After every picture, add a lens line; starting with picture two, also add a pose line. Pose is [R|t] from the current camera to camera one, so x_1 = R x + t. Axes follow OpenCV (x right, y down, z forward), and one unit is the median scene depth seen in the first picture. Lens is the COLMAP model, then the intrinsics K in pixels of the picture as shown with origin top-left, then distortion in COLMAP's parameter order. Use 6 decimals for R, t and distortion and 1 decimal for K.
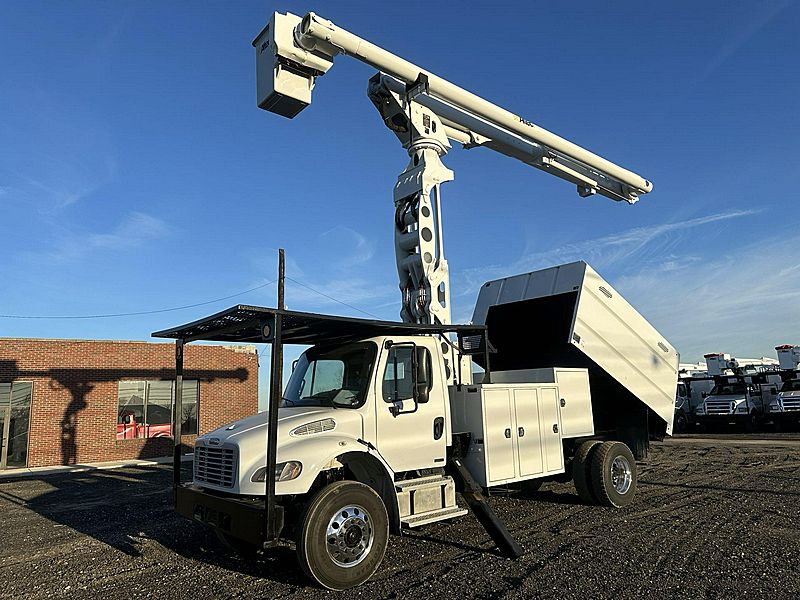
lens RADIAL K [[517.7, 0, 400.0], [0, 517.7, 300.0], [0, 0, 1]] dist [0.026809, -0.000157]
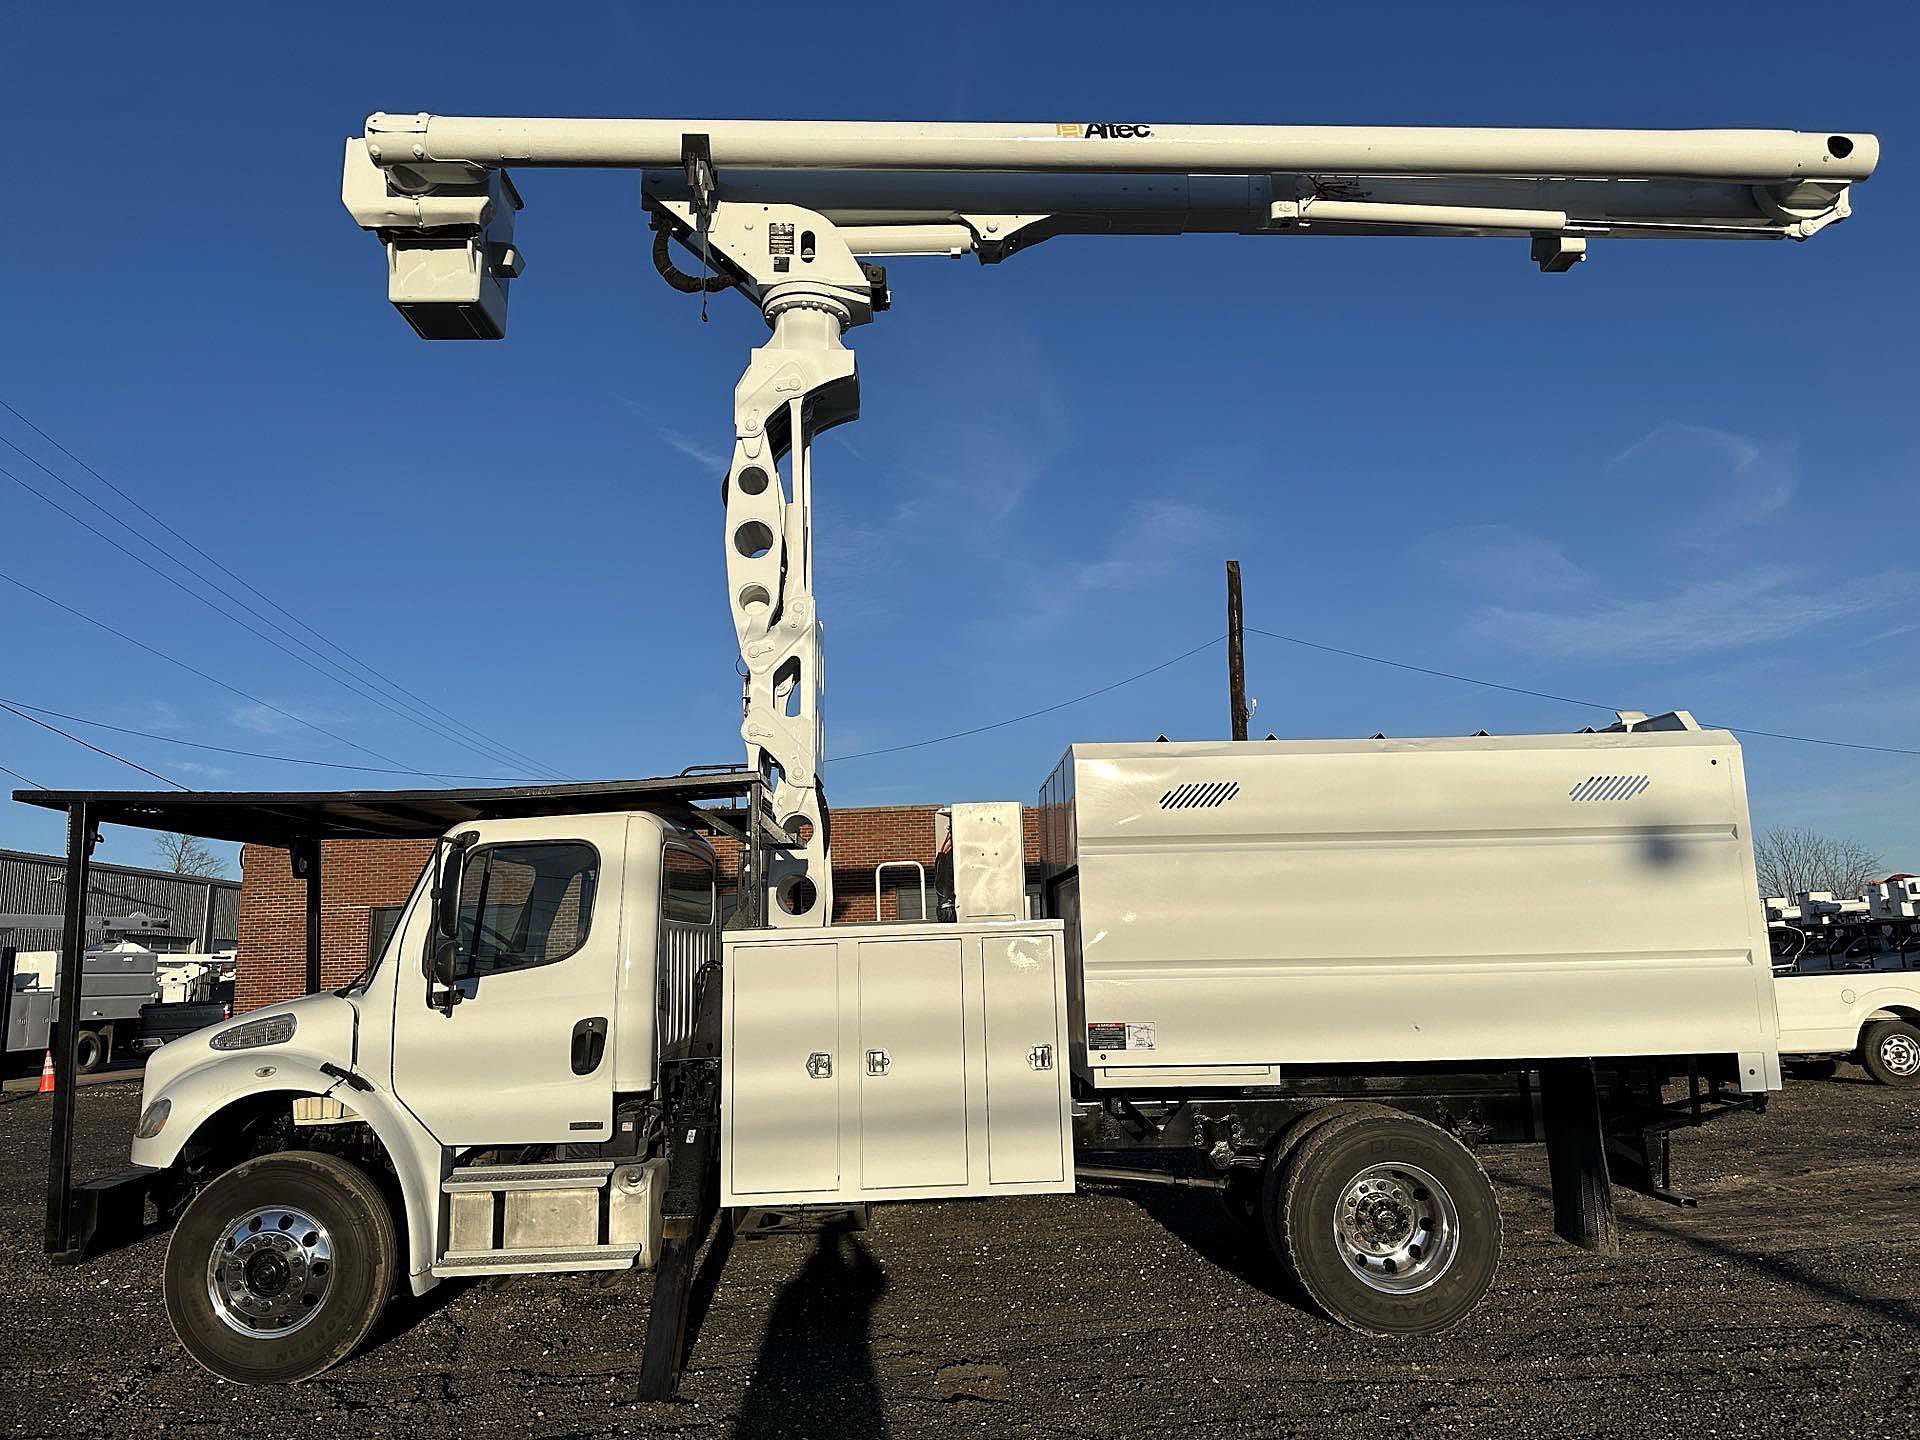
lens RADIAL K [[1281.1, 0, 960.0], [0, 1281.1, 720.0], [0, 0, 1]] dist [-0.000871, -0.001603]
pose [[0.809009, -0.094401, -0.580166, 0.830745], [0.112277, 0.993664, -0.005119, 0.033887], [0.576974, -0.060998, 0.814482, 0.352252]]
